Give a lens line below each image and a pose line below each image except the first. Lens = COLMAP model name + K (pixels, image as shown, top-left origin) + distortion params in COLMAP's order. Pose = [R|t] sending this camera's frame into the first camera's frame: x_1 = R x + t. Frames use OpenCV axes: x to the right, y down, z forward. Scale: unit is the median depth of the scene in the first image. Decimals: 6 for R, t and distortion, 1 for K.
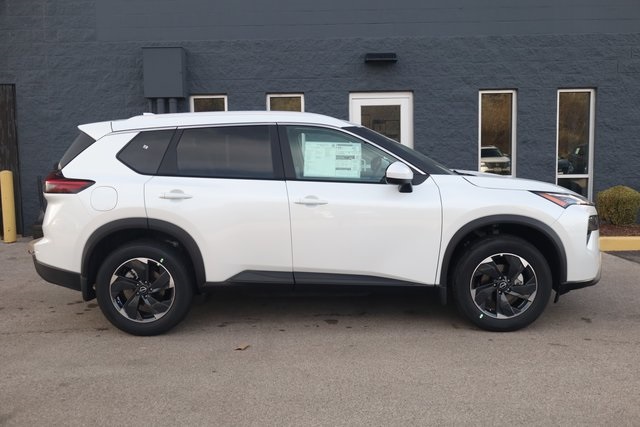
lens RADIAL K [[600.8, 0, 320.0], [0, 600.8, 213.5], [0, 0, 1]] dist [-0.008095, -0.001704]
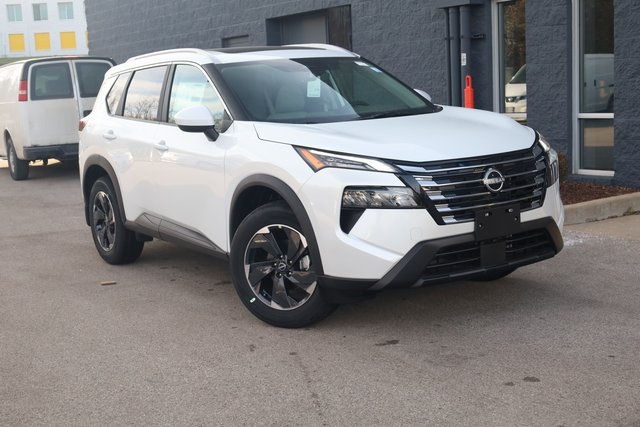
lens RADIAL K [[902.6, 0, 320.0], [0, 902.6, 213.5], [0, 0, 1]] dist [0.027718, 0.084473]
pose [[0.551964, 0.101047, -0.827723, 1.281765], [-0.040171, 0.994700, 0.094644, -0.059138], [0.832900, -0.018989, 0.553098, 0.406665]]
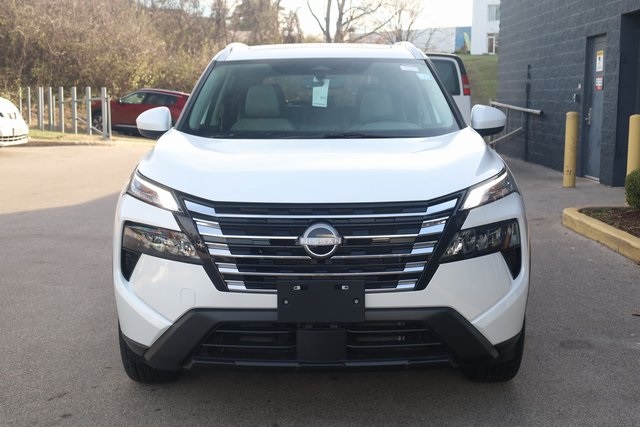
lens RADIAL K [[902.6, 0, 320.0], [0, 902.6, 213.5], [0, 0, 1]] dist [0.027718, 0.084473]
pose [[0.002175, 0.141374, -0.989954, 1.236671], [-0.108530, 0.984142, 0.140305, -0.130748], [0.994091, 0.107135, 0.017483, 1.151334]]
